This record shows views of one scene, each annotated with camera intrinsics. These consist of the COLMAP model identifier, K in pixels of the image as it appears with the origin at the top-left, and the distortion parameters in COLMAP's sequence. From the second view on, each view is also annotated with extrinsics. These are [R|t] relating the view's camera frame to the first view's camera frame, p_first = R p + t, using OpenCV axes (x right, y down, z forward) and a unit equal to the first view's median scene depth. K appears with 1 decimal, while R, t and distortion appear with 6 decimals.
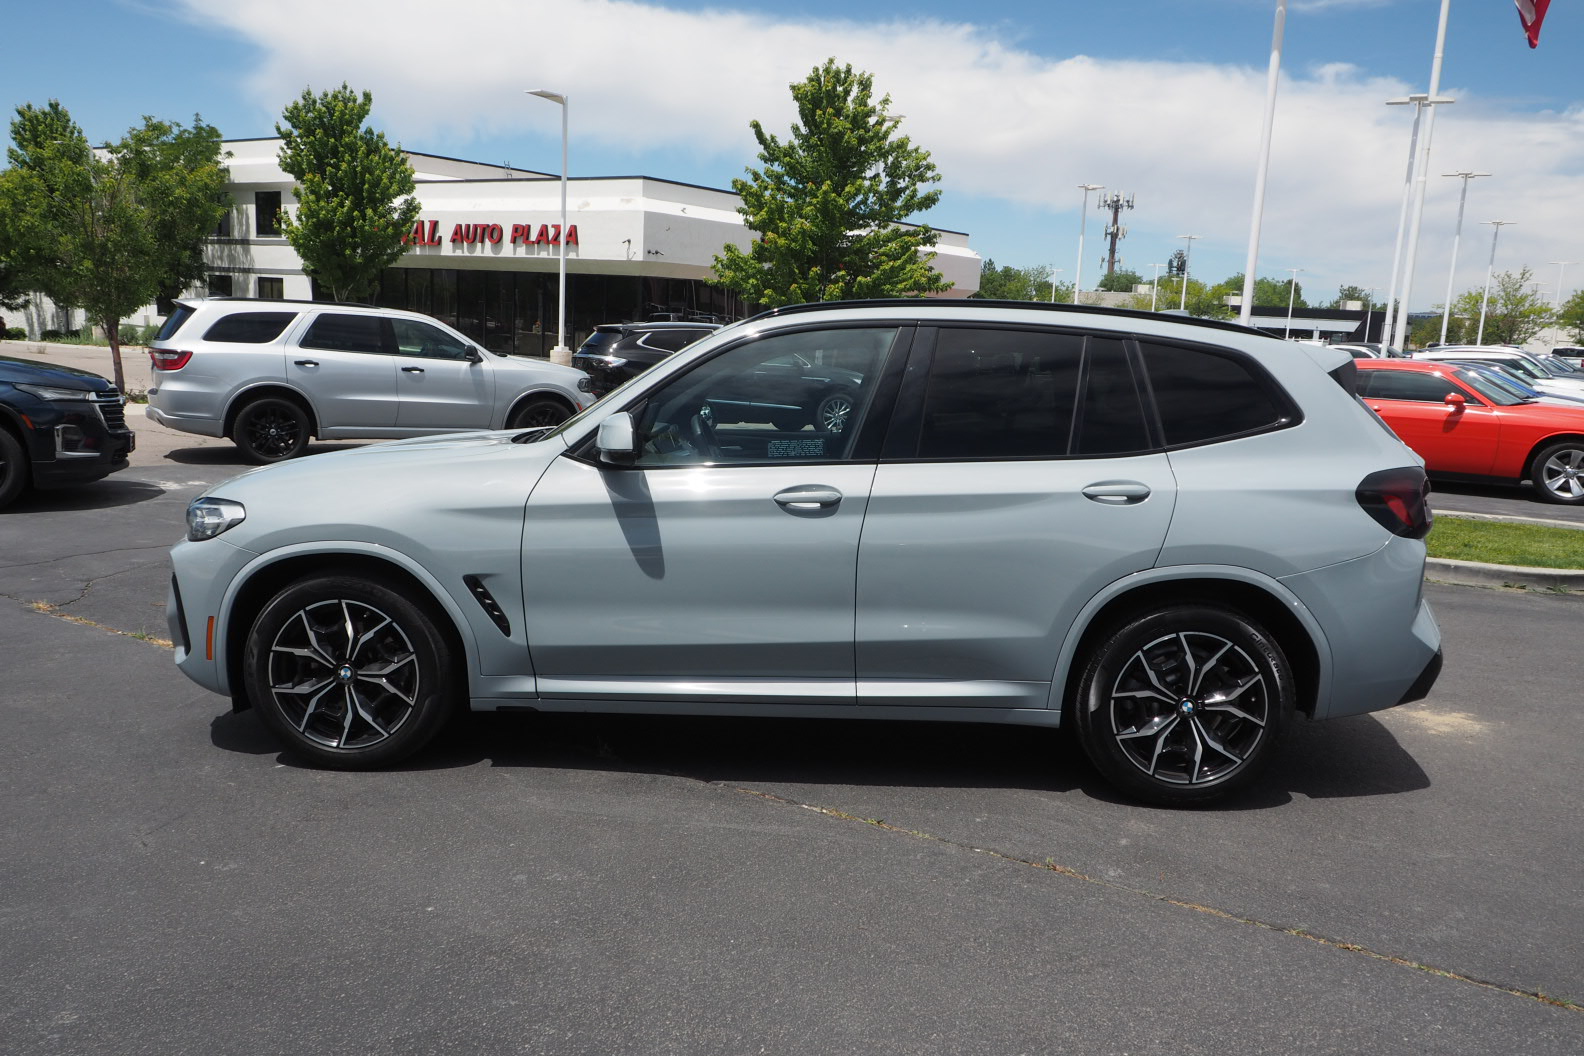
lens RADIAL K [[1212.9, 0, 788.0], [0, 1212.9, 538.1], [0, 0, 1]] dist [-0.021987, -0.001807]
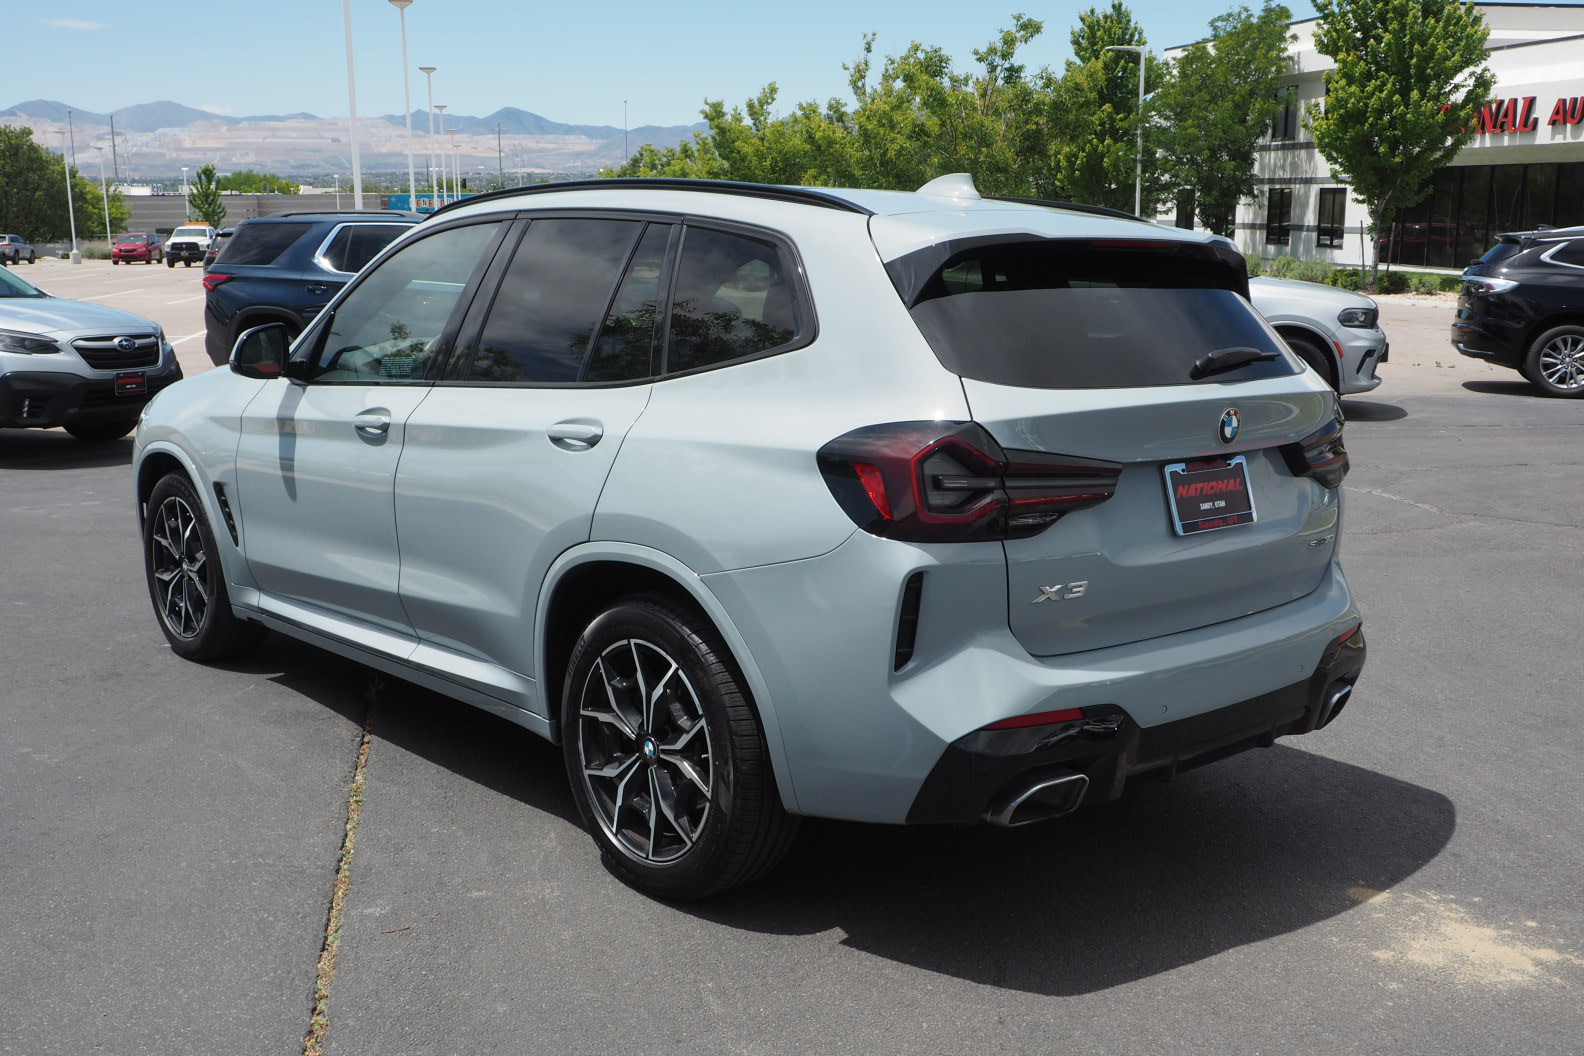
lens RADIAL K [[1544.5, 0, 757.4], [0, 1544.5, 553.1], [0, 0, 1]] dist [-0.036801, 0.000000]
pose [[0.687660, 0.107383, -0.718048, 0.196516], [-0.091788, 0.993925, 0.060736, -0.006223], [0.720207, 0.024143, 0.693339, 0.084489]]
